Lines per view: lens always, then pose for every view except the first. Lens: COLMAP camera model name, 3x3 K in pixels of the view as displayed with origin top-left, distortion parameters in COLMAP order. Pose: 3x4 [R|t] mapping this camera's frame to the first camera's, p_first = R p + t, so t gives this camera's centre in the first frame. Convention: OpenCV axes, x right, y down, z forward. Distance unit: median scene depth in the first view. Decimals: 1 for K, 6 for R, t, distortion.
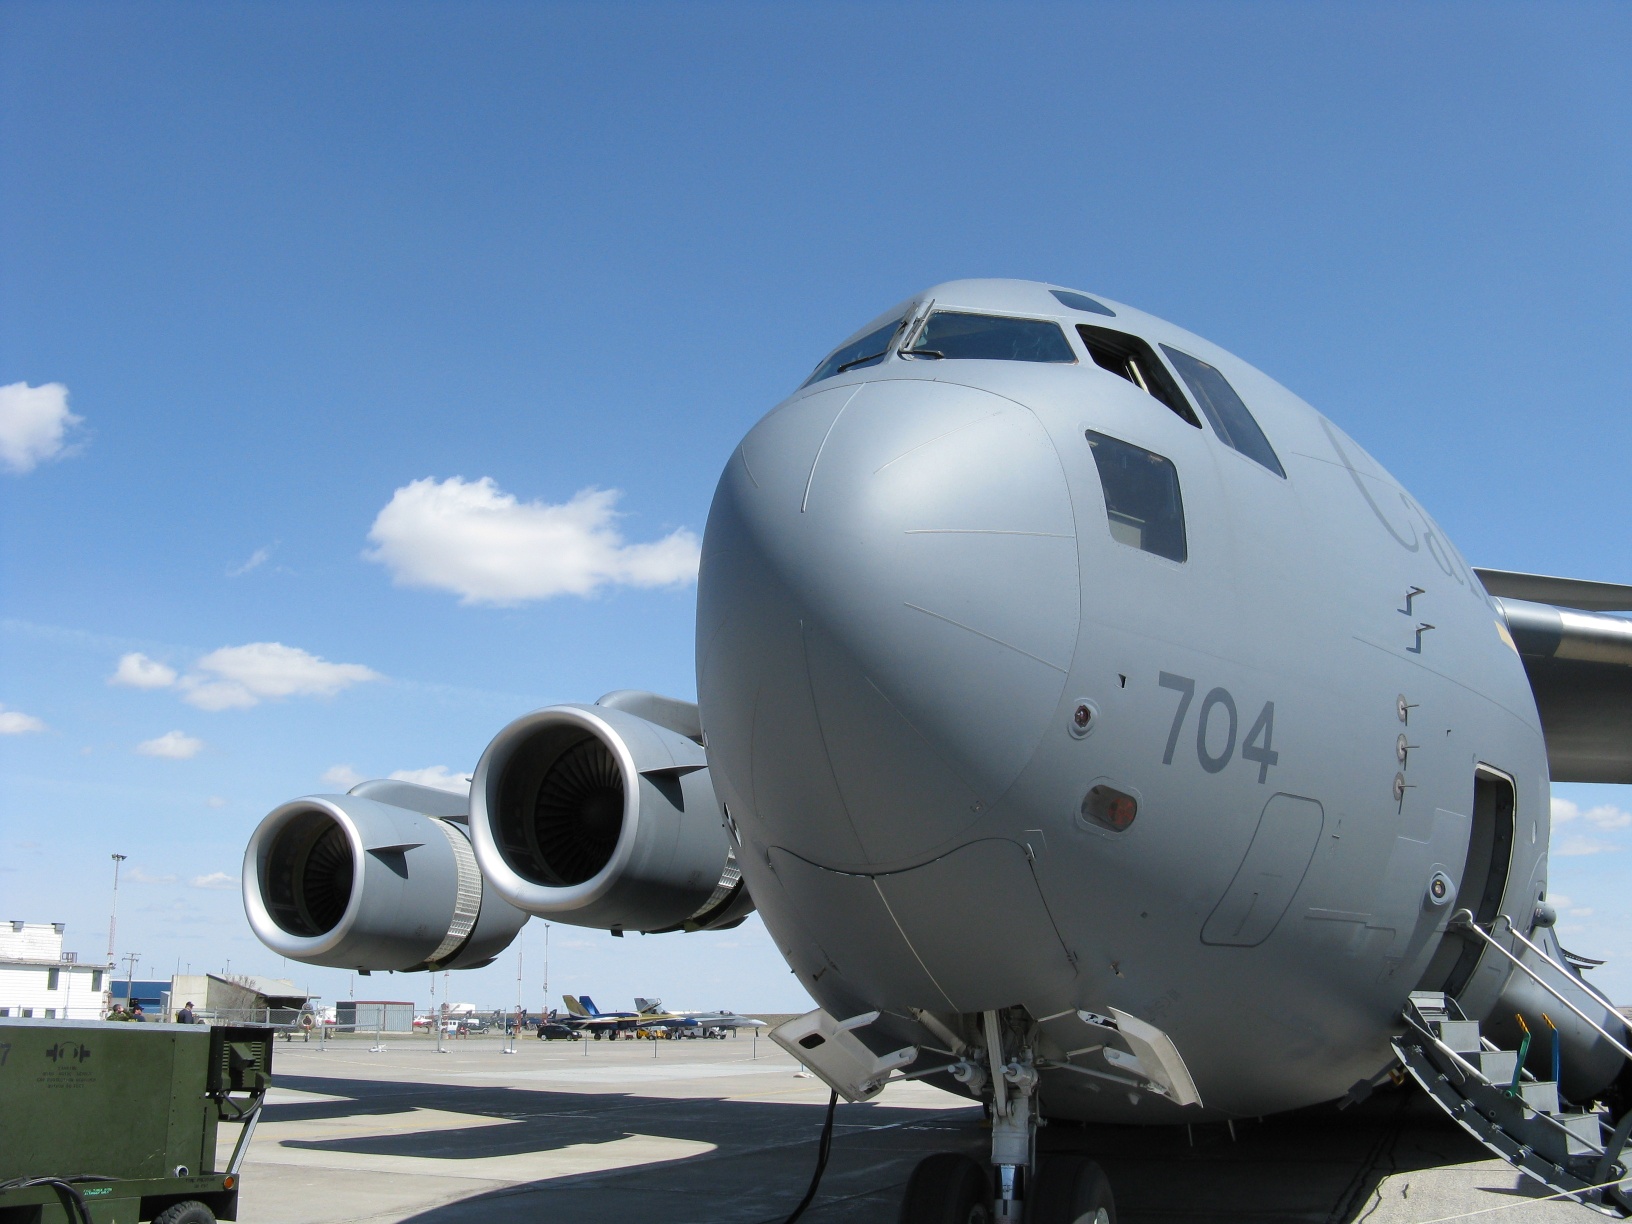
lens RADIAL K [[1695.7, 0, 816.0], [0, 1695.7, 612.0], [0, 0, 1]] dist [-0.215775, 0.255343]
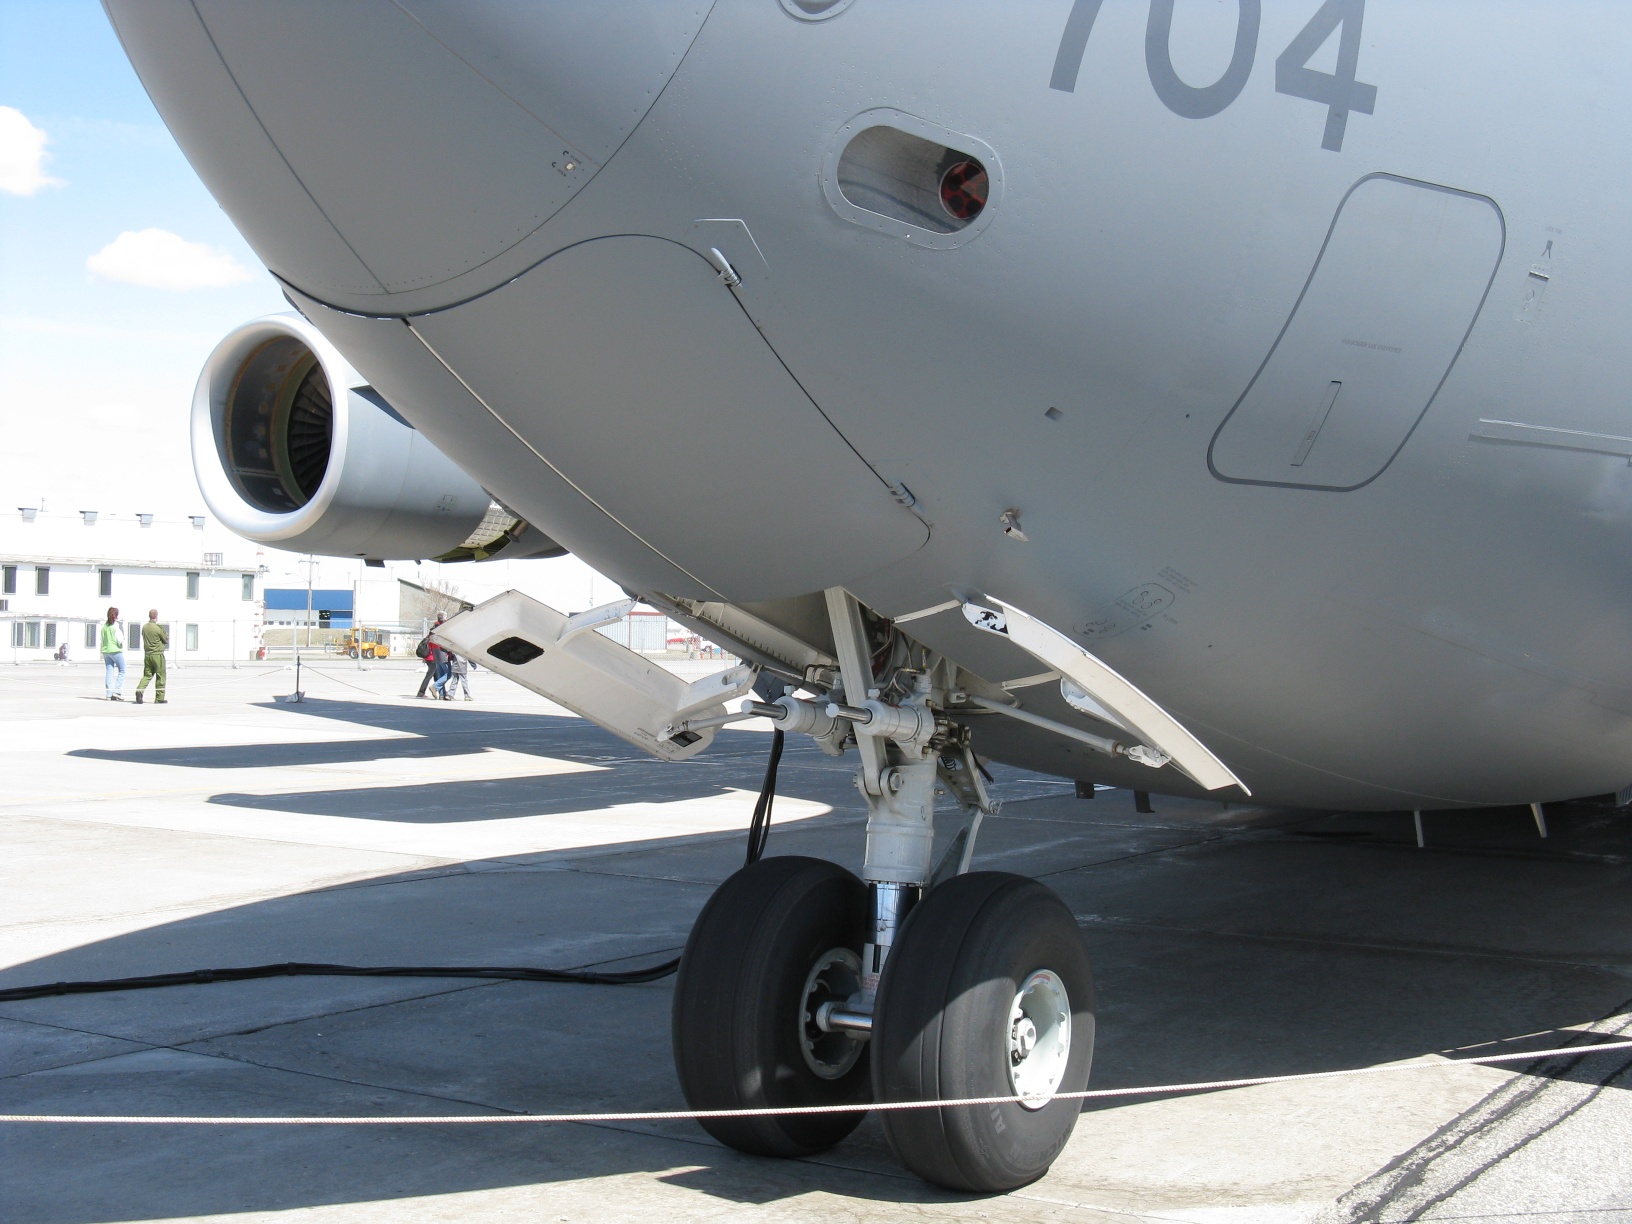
lens RADIAL K [[2193.2, 0, 816.0], [0, 2193.2, 612.0], [0, 0, 1]] dist [-0.082036, 0.047602]
pose [[0.982826, 0.012569, -0.184104, 0.131684], [0.029398, 0.974271, 0.223455, 0.048690], [0.182175, -0.225029, 0.957170, 0.187636]]
